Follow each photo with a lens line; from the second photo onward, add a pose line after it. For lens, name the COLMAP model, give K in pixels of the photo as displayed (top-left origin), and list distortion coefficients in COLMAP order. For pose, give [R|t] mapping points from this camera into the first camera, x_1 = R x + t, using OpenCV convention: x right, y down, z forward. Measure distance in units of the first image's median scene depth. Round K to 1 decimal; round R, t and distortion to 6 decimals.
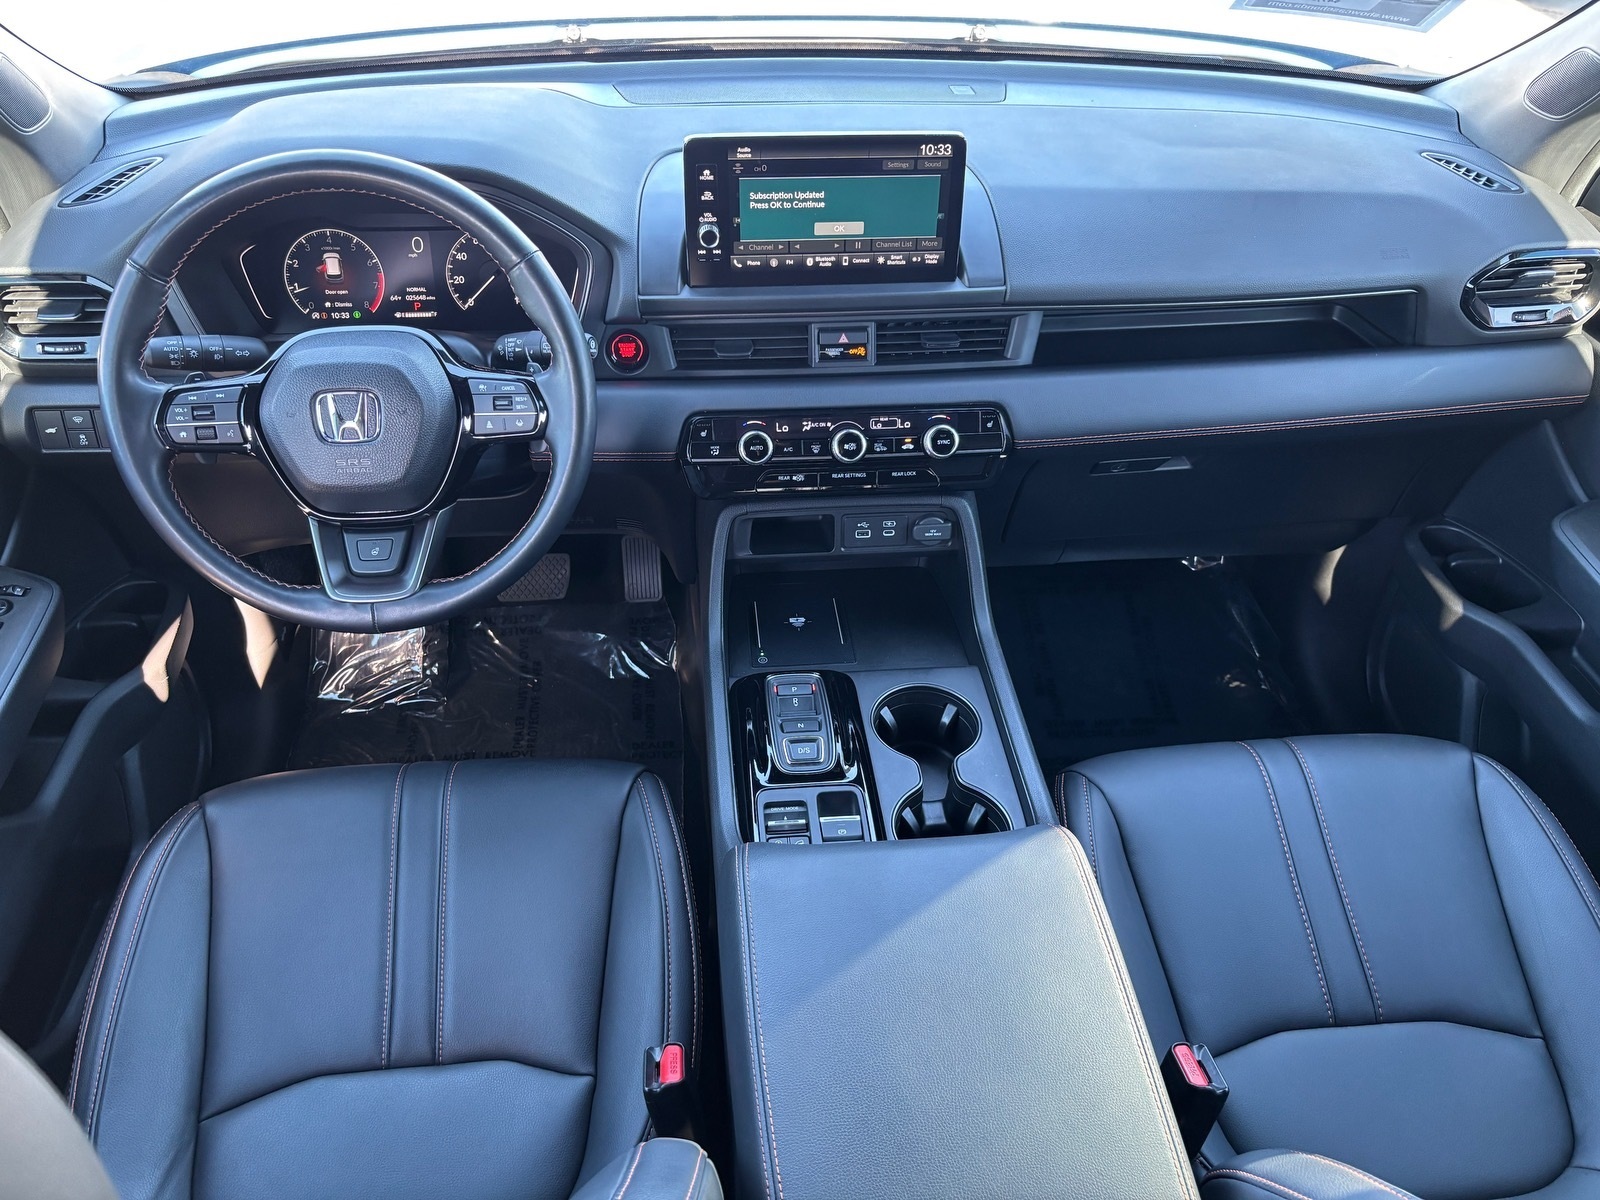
lens RADIAL K [[1228.2, 0, 815.4], [0, 1228.2, 619.8], [0, 0, 1]] dist [0.033825, -0.036651]
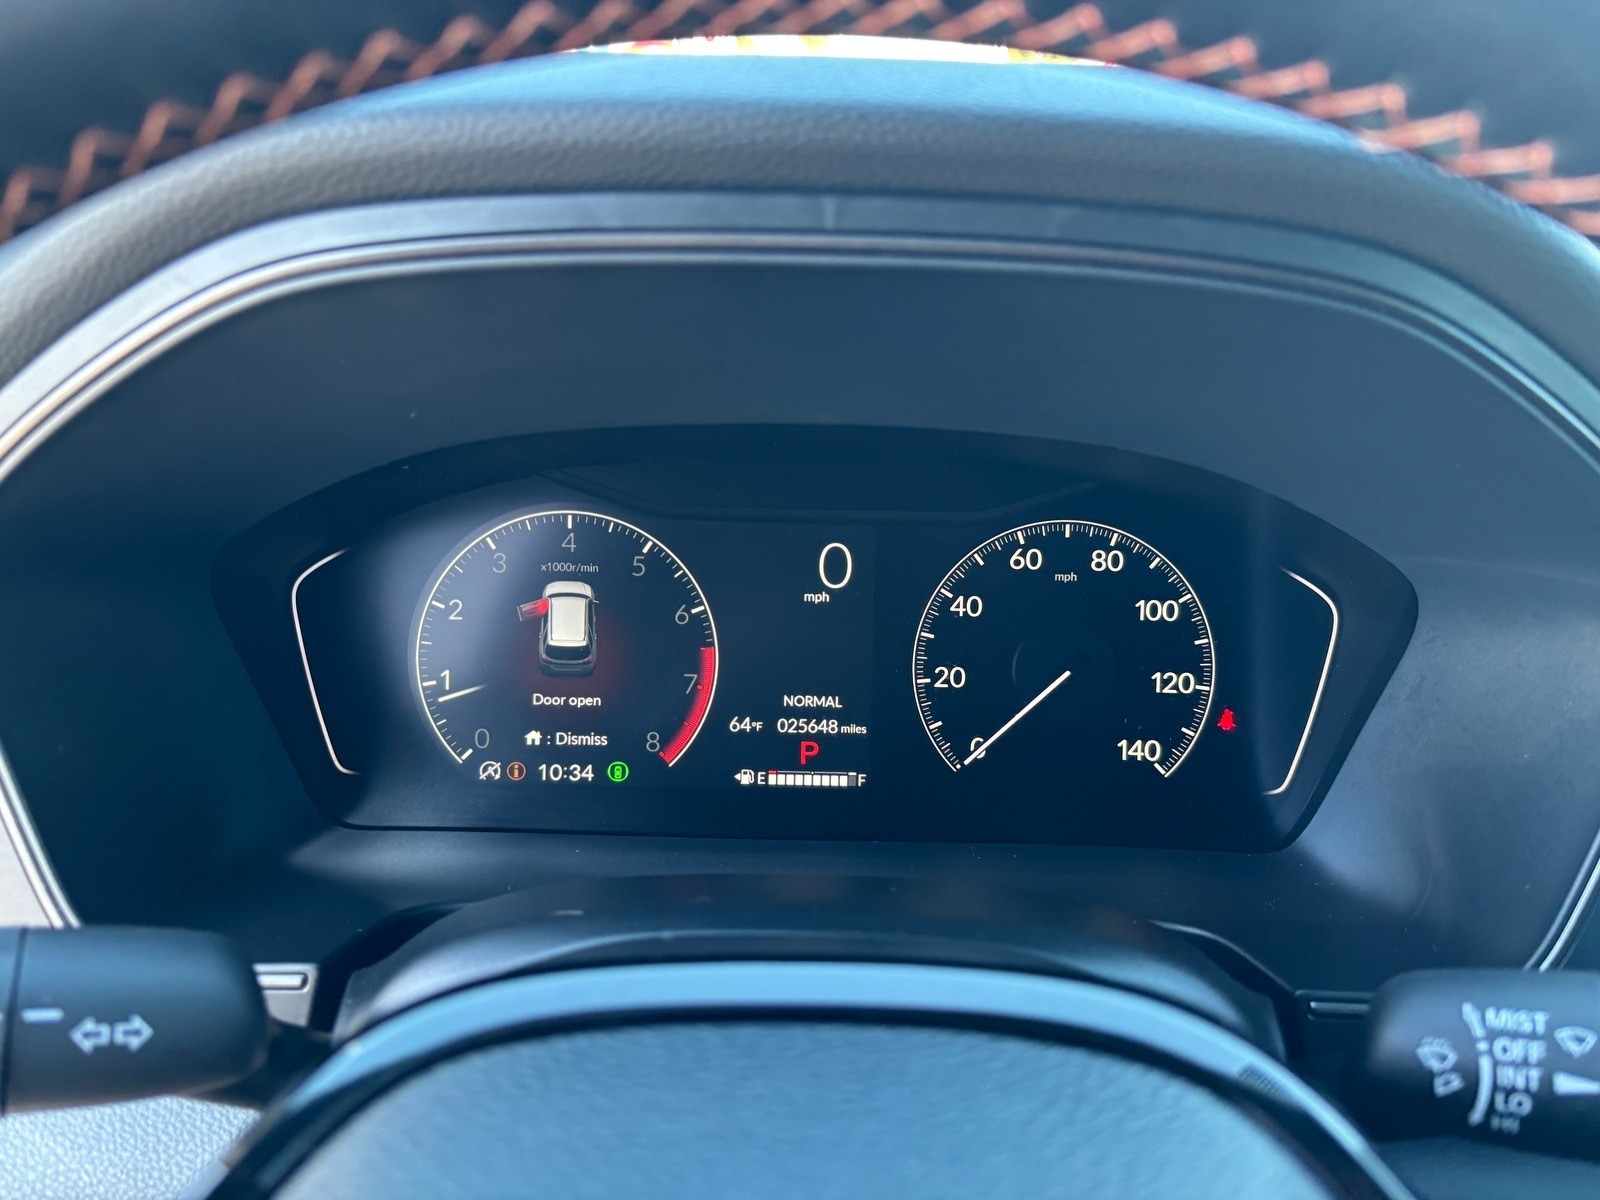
lens RADIAL K [[1228.2, 0, 809.1], [0, 1228.2, 590.3], [0, 0, 1]] dist [0.033825, -0.036651]
pose [[0.994221, 0.034218, -0.101757, -0.307183], [-0.065178, 0.945557, -0.318863, -0.203872], [0.085306, 0.323652, 0.942323, 0.728918]]
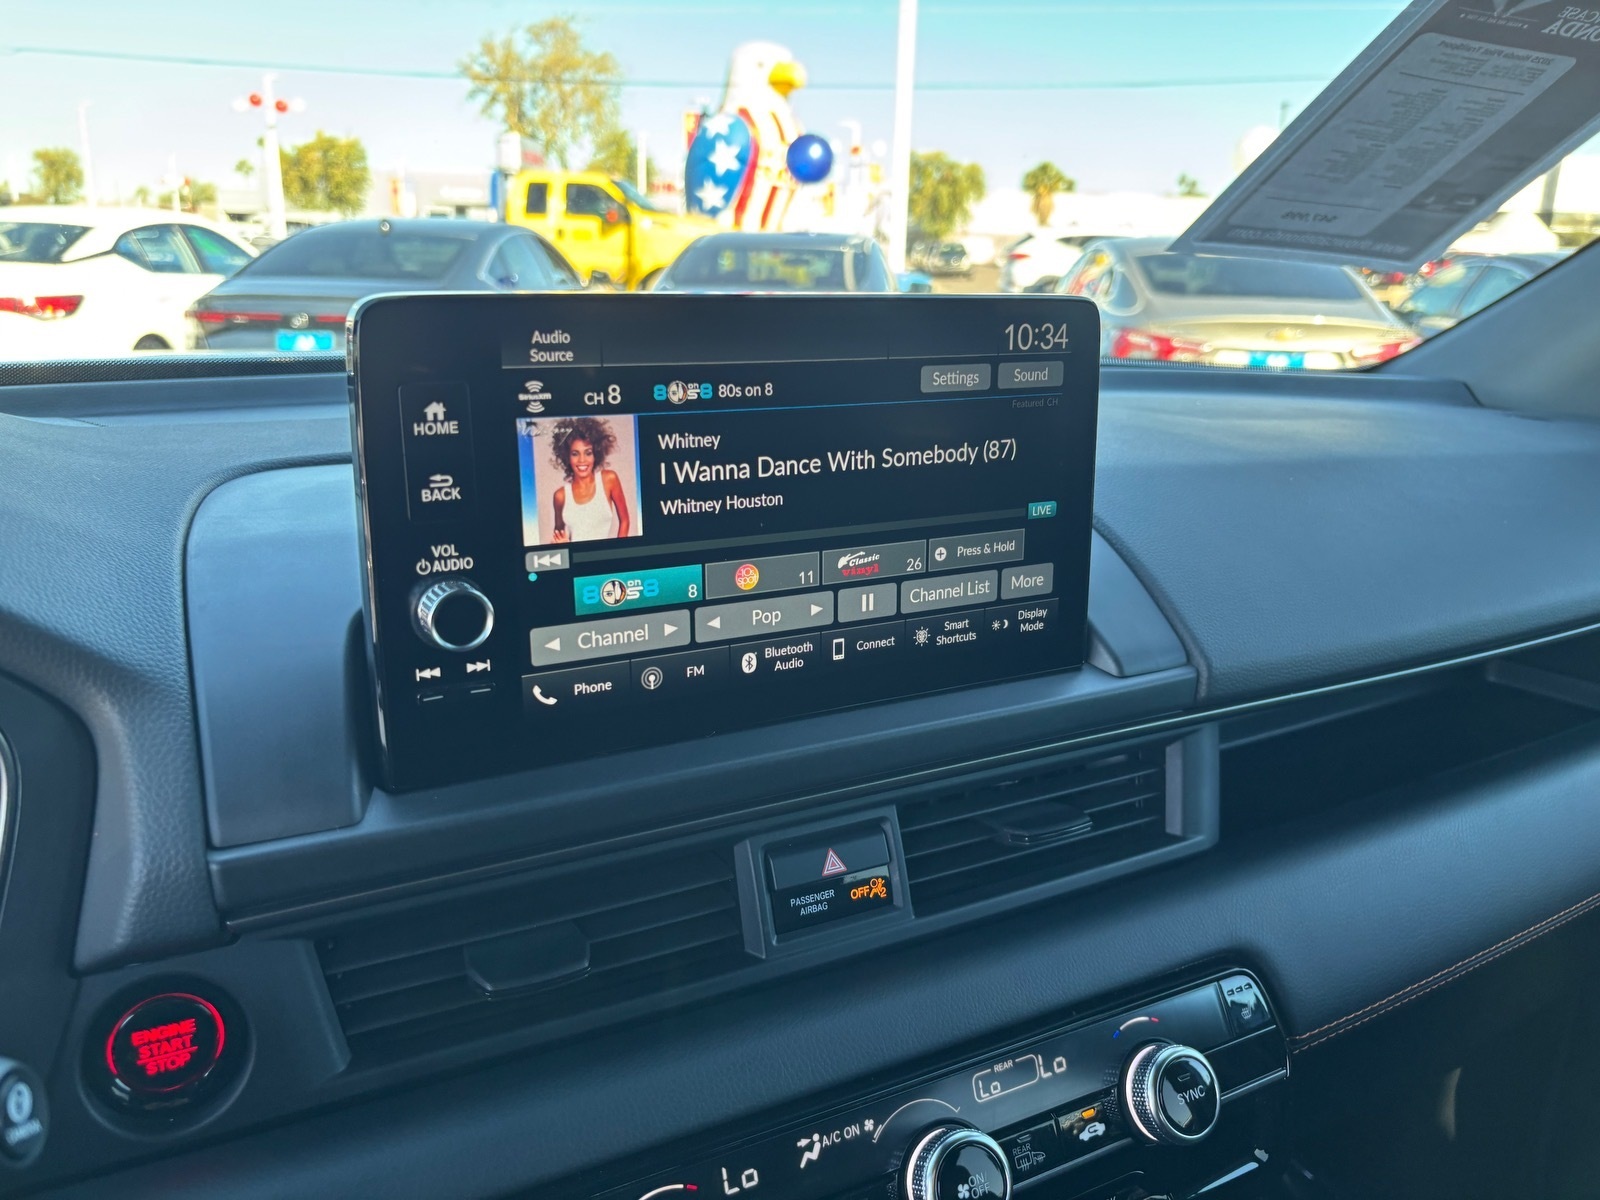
lens RADIAL K [[1228.2, 0, 795.8], [0, 1228.2, 636.4], [0, 0, 1]] dist [0.033825, -0.036651]
pose [[0.919154, -0.119045, 0.375479, -0.114733], [0.254020, 0.907680, -0.334051, -0.171784], [-0.301048, 0.402423, 0.864538, 0.665796]]
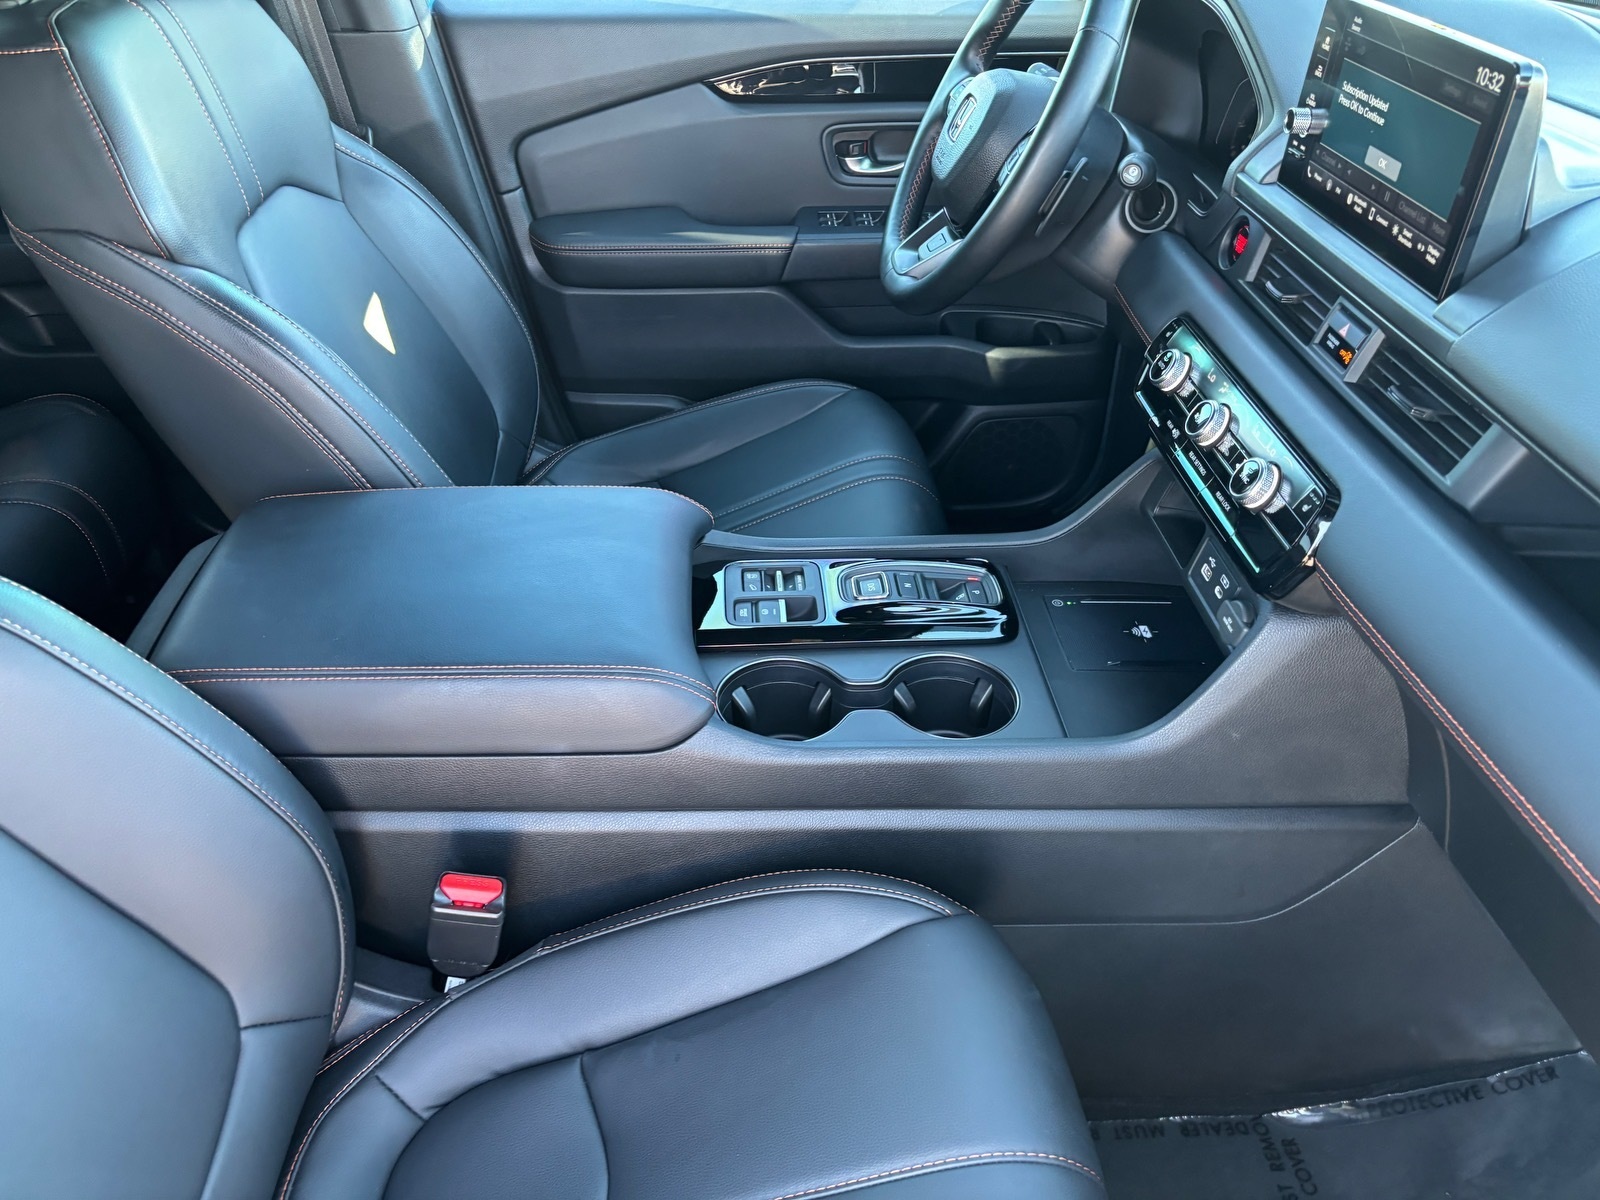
lens RADIAL K [[1228.2, 0, 792.4], [0, 1228.2, 606.2], [0, 0, 1]] dist [0.033825, -0.036651]
pose [[-0.036591, 0.551222, -0.833556, 0.717987], [-0.634841, 0.631359, 0.445379, -0.243441], [0.771776, 0.545472, 0.326836, 0.608004]]
